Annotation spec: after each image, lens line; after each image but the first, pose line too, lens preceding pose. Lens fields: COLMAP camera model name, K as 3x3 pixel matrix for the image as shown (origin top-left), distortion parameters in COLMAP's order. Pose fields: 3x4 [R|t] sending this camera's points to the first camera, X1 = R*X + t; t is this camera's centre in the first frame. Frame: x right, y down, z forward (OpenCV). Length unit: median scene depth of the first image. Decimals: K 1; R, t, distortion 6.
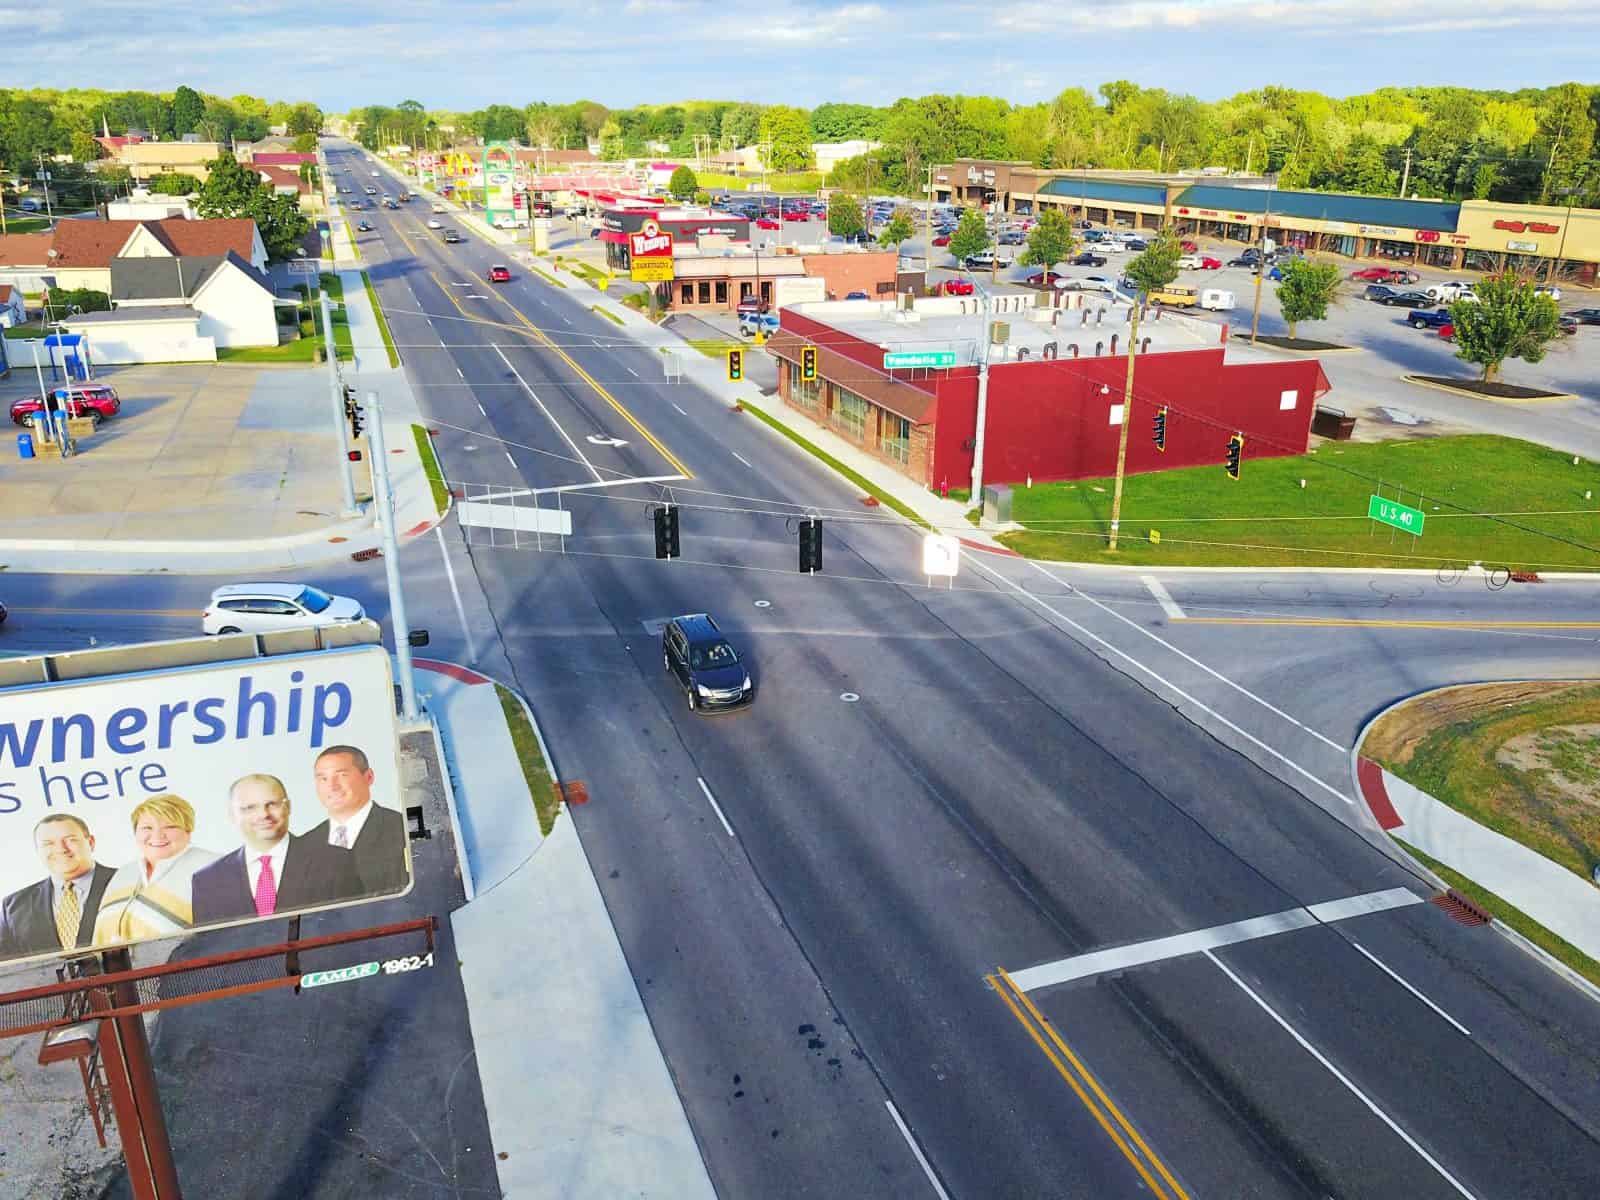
lens RADIAL K [[1235.7, 0, 800.0], [0, 1235.7, 600.0], [0, 0, 1]] dist [0.004790, 0.003216]
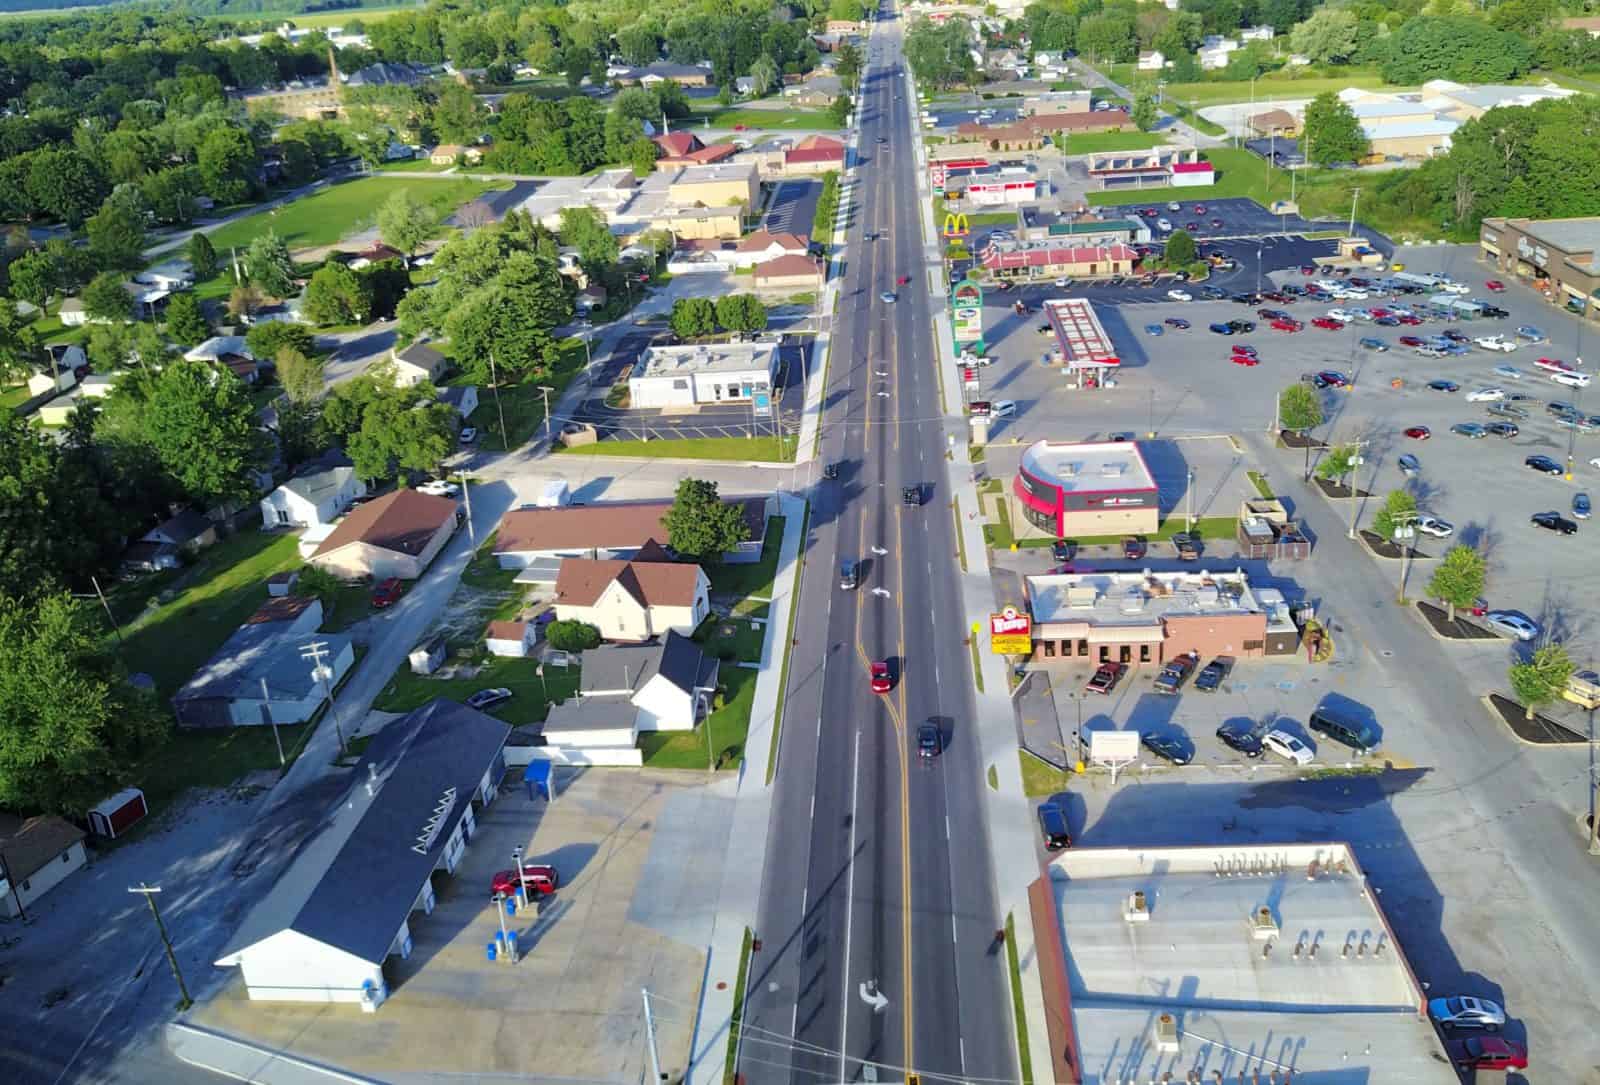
lens RADIAL K [[1381.0, 0, 800.0], [0, 1381.0, 542.5], [0, 0, 1]] dist [0.001724, -0.000398]
pose [[0.911773, 0.072840, -0.404184, 0.195572], [-0.047502, 0.996245, 0.072380, -0.429103], [0.407939, -0.046794, 0.911809, -0.189284]]
